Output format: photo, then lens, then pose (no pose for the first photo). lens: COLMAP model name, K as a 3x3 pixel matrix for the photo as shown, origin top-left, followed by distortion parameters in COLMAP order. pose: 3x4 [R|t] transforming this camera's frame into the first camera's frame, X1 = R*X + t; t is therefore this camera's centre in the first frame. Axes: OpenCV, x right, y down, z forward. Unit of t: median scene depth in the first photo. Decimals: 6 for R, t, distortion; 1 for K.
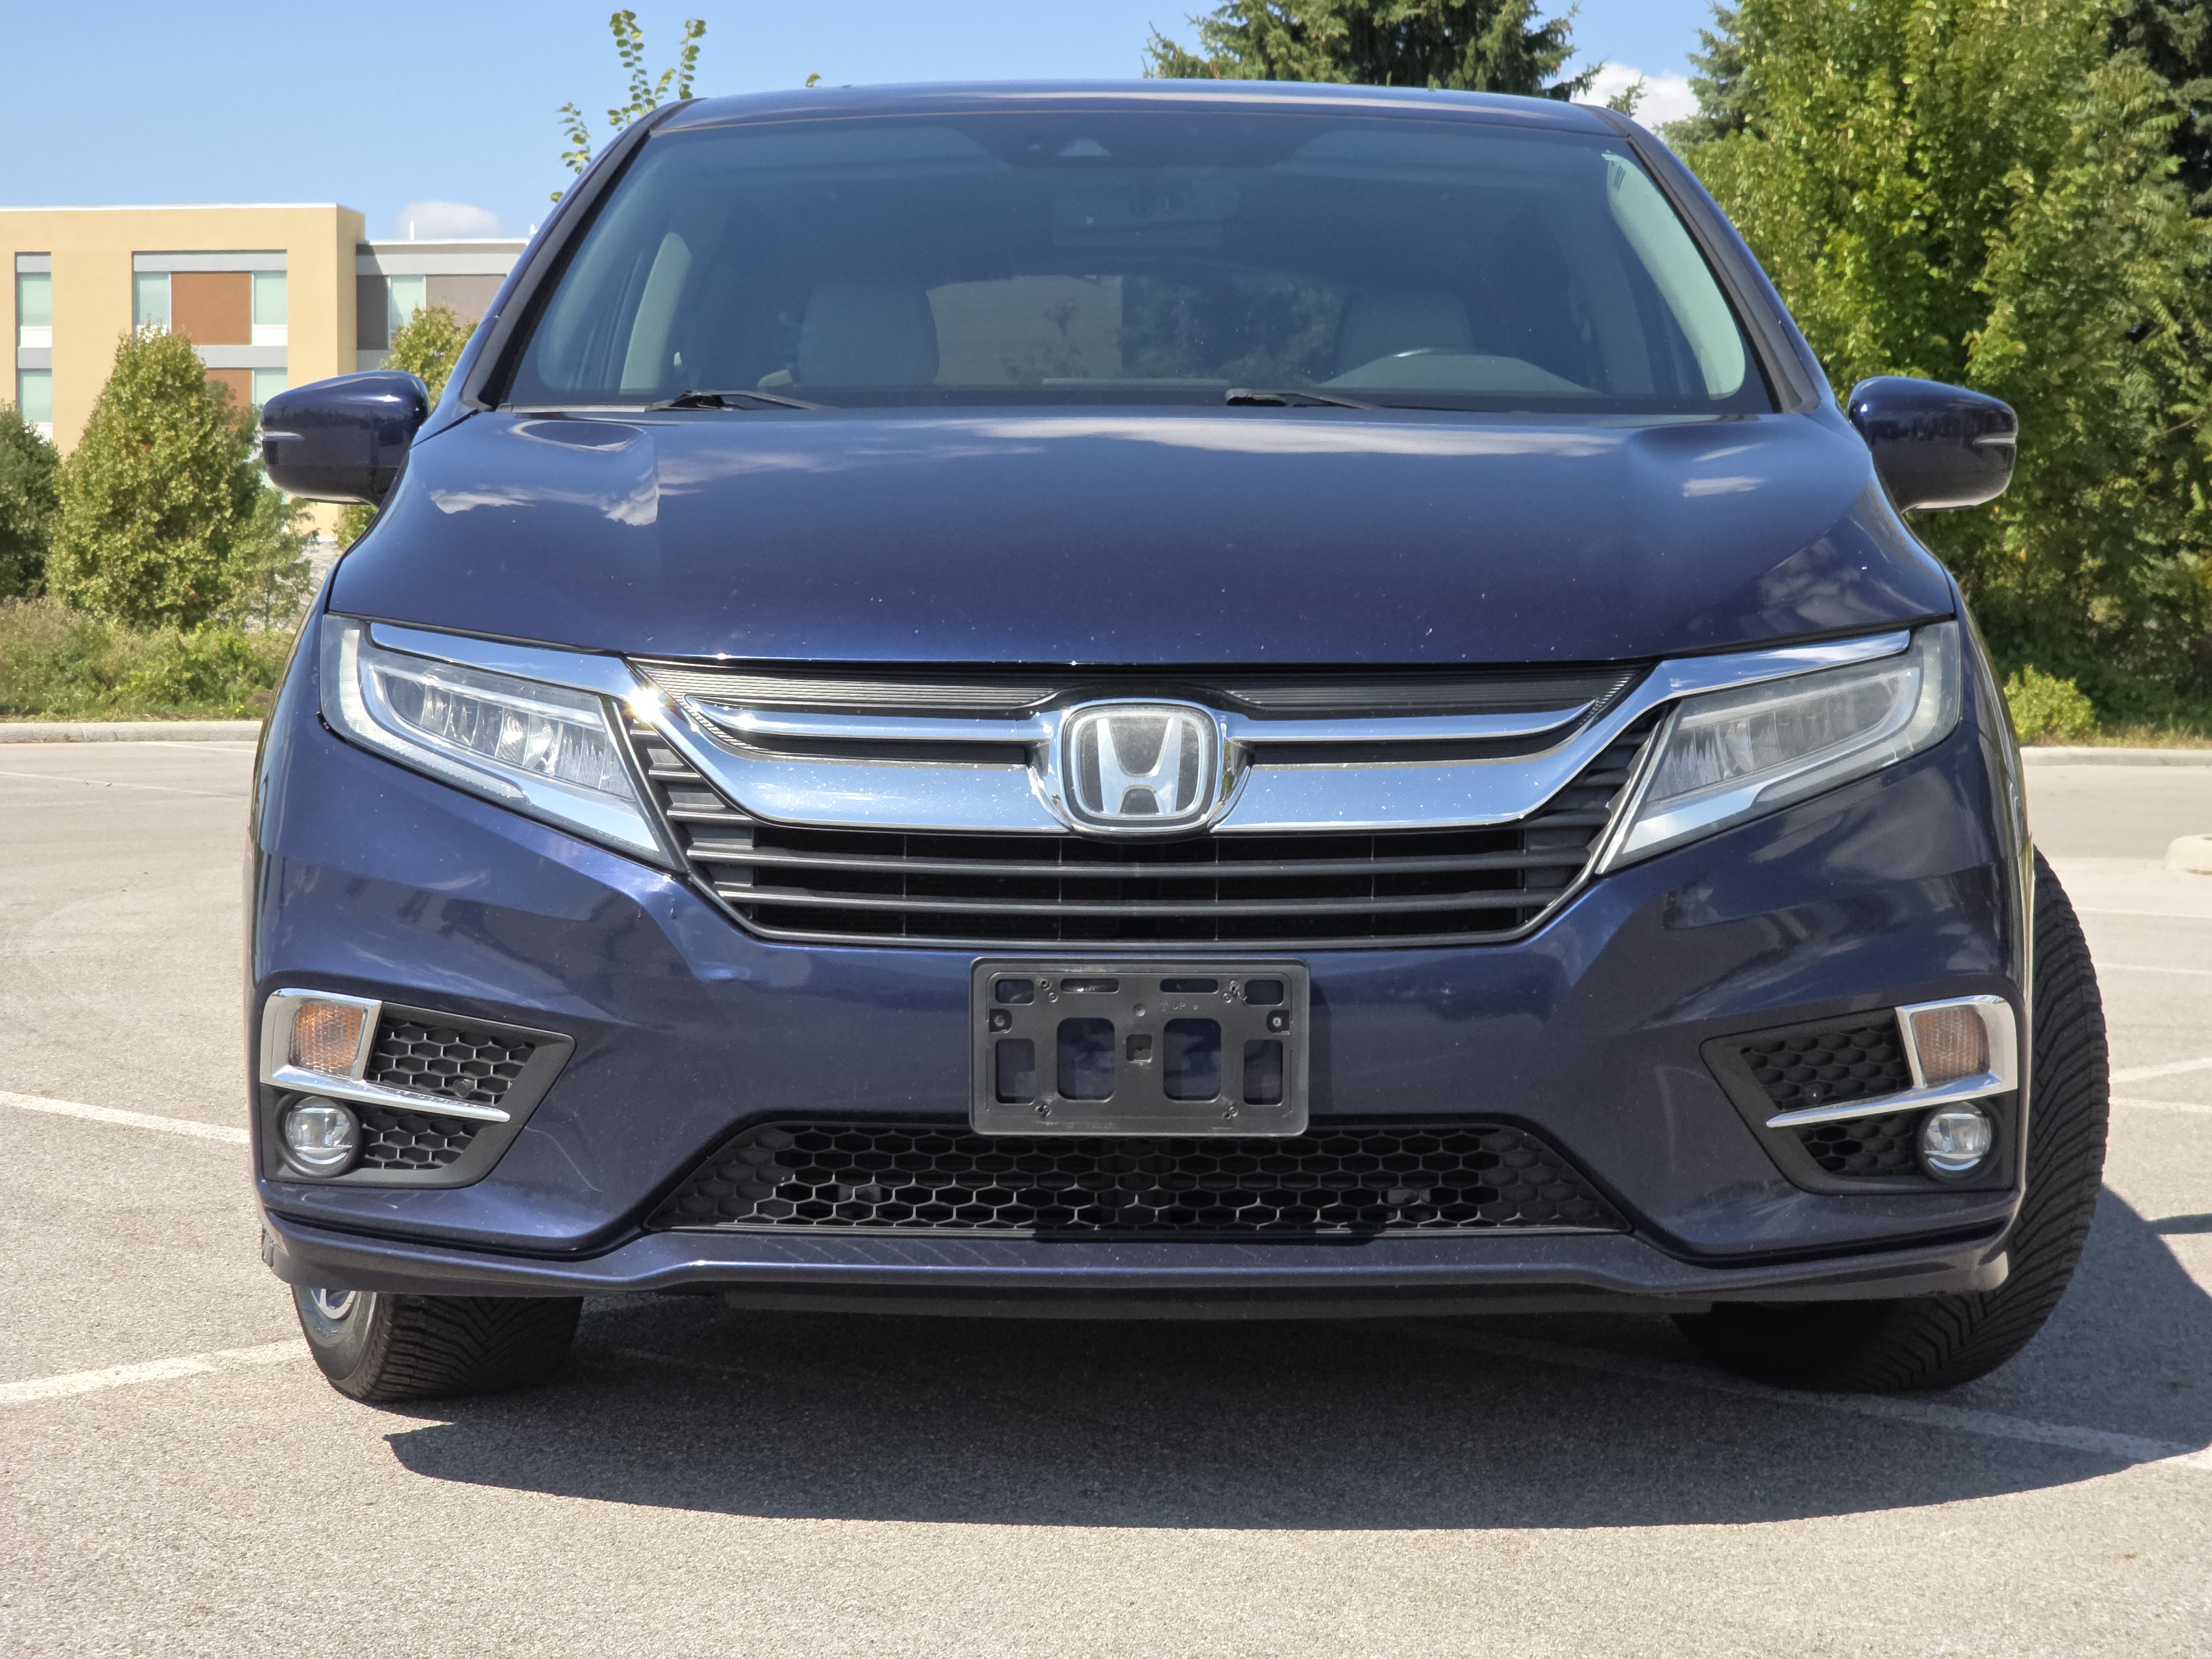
lens RADIAL K [[4396.9, 0, 1106.0], [0, 4396.9, 829.5], [0, 0, 1]] dist [-0.011621, 0.308500]
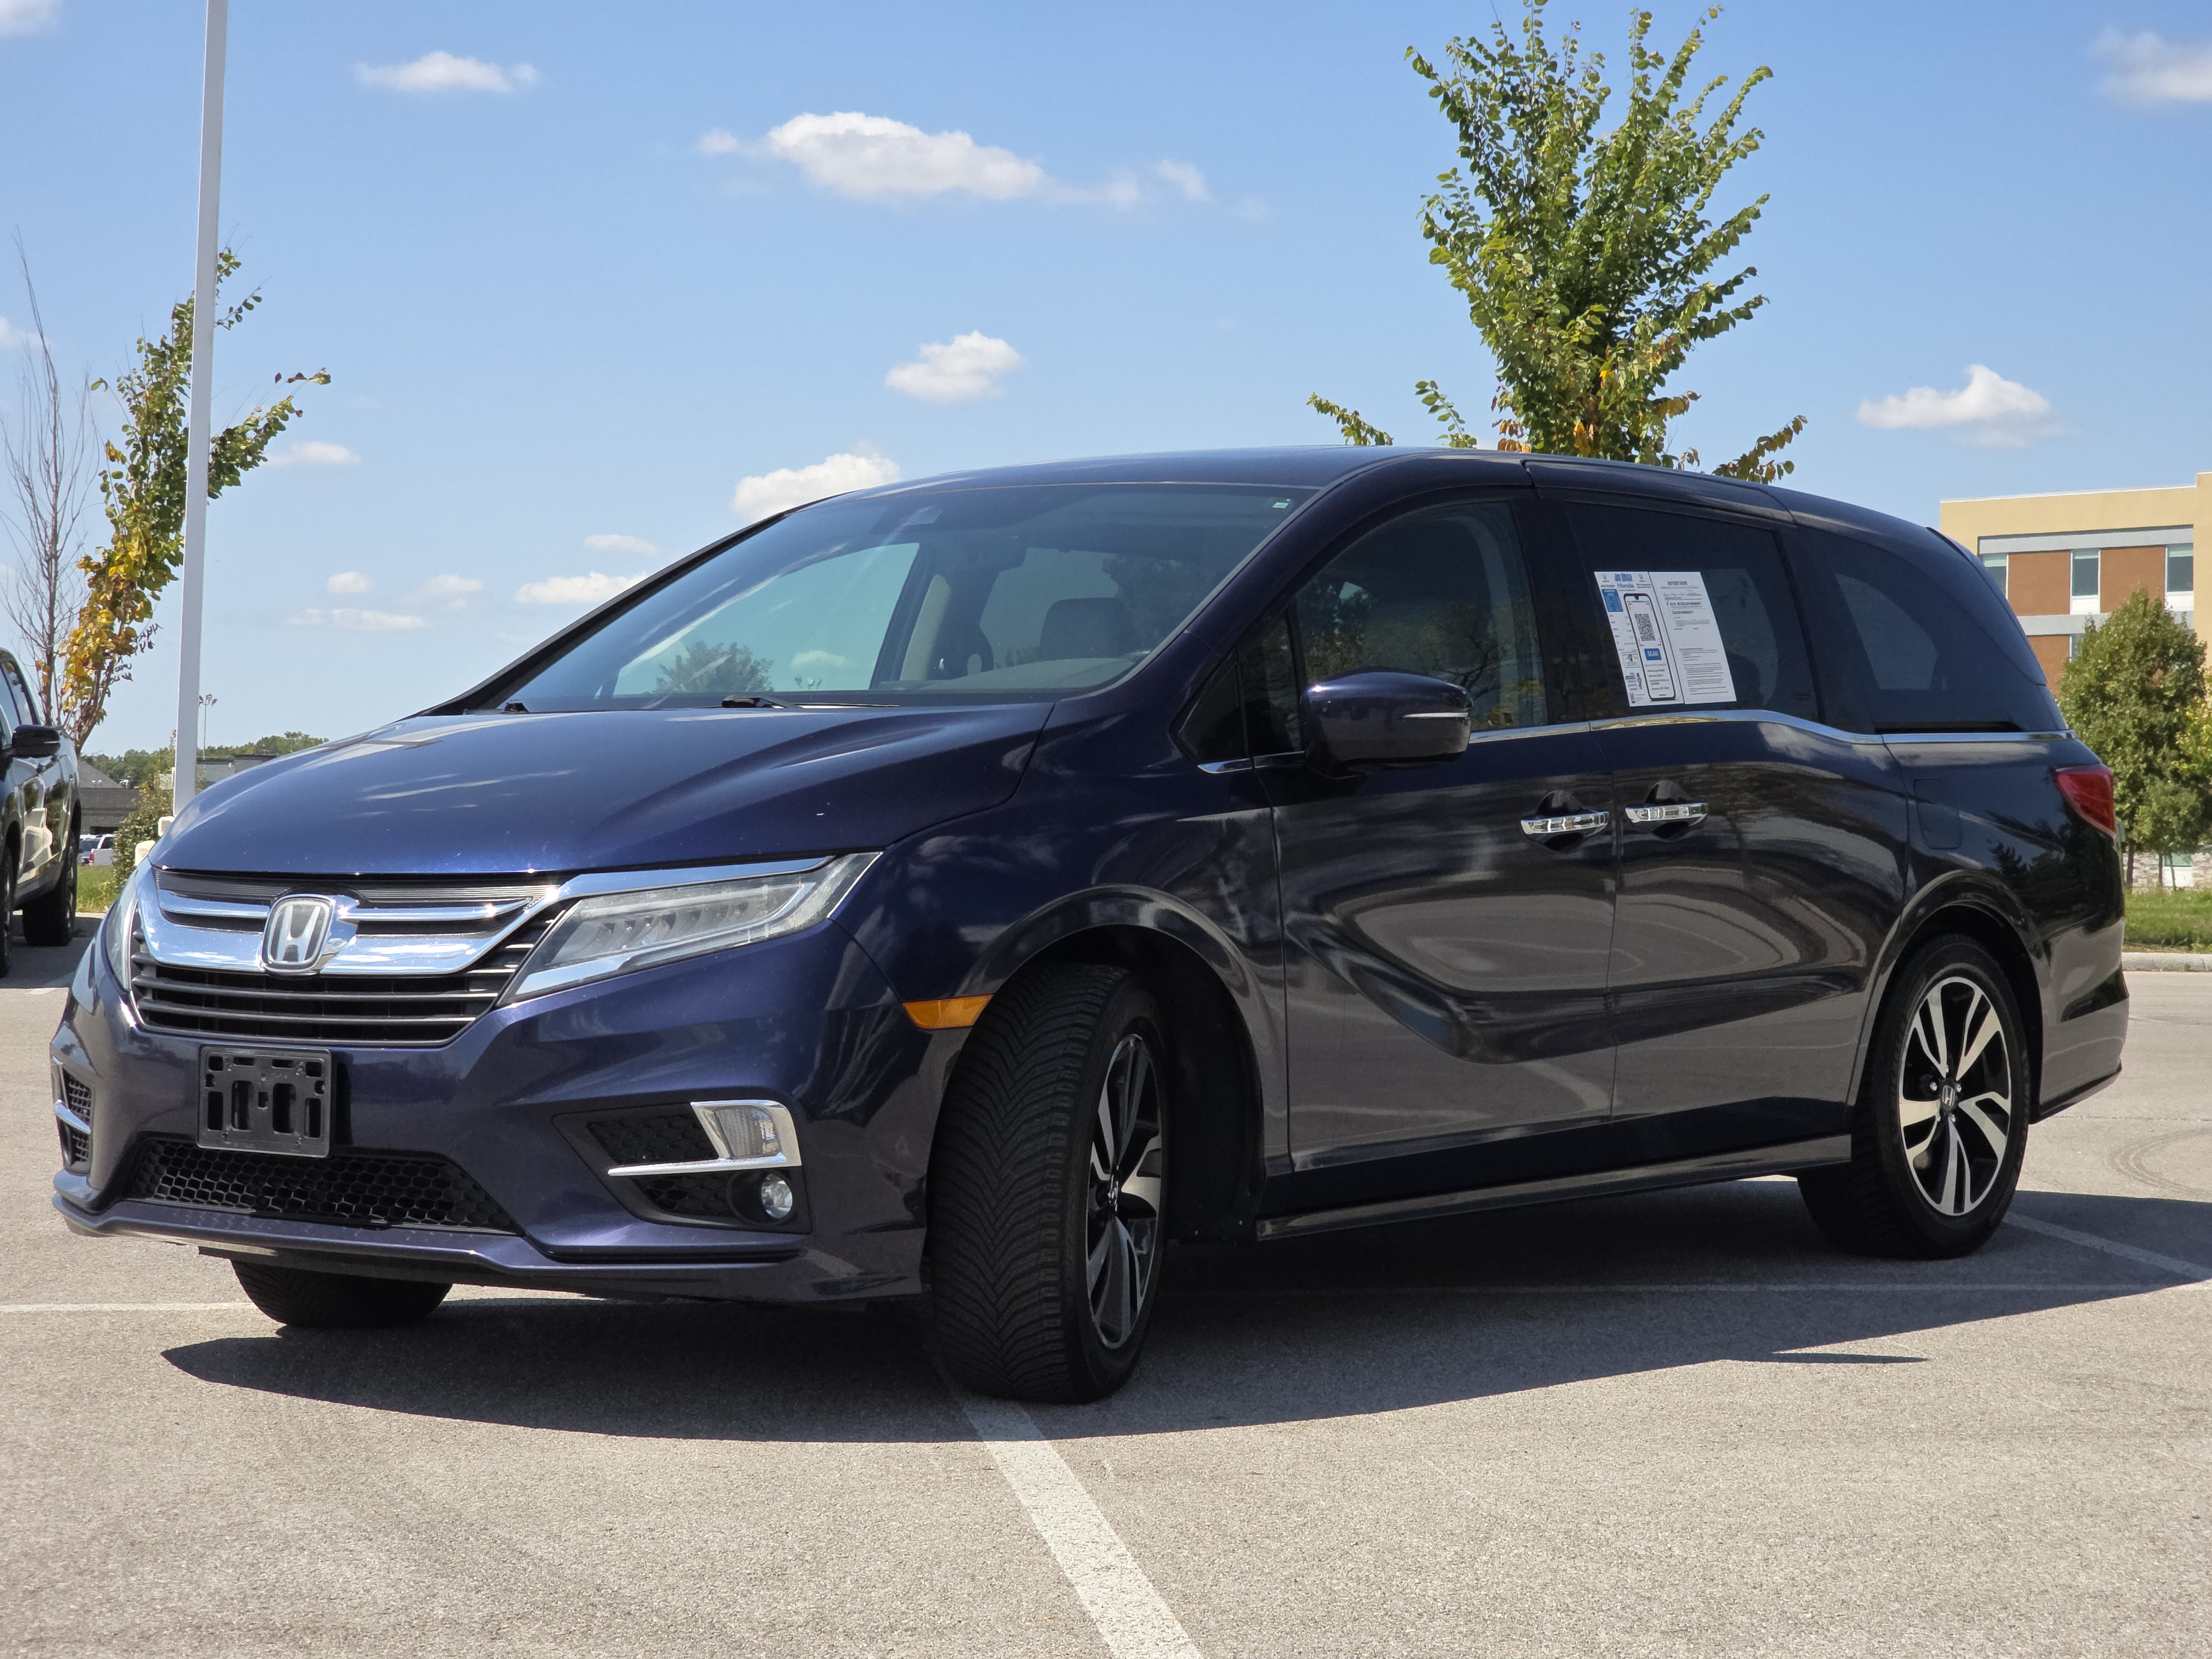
lens RADIAL K [[4396.9, 0, 1106.0], [0, 4396.9, 829.5], [0, 0, 1]] dist [-0.011621, 0.308500]
pose [[0.777595, 0.003079, -0.628758, 1.287172], [-0.037762, 0.998412, -0.041812, 0.004252], [0.627630, 0.056256, 0.776476, -0.103295]]
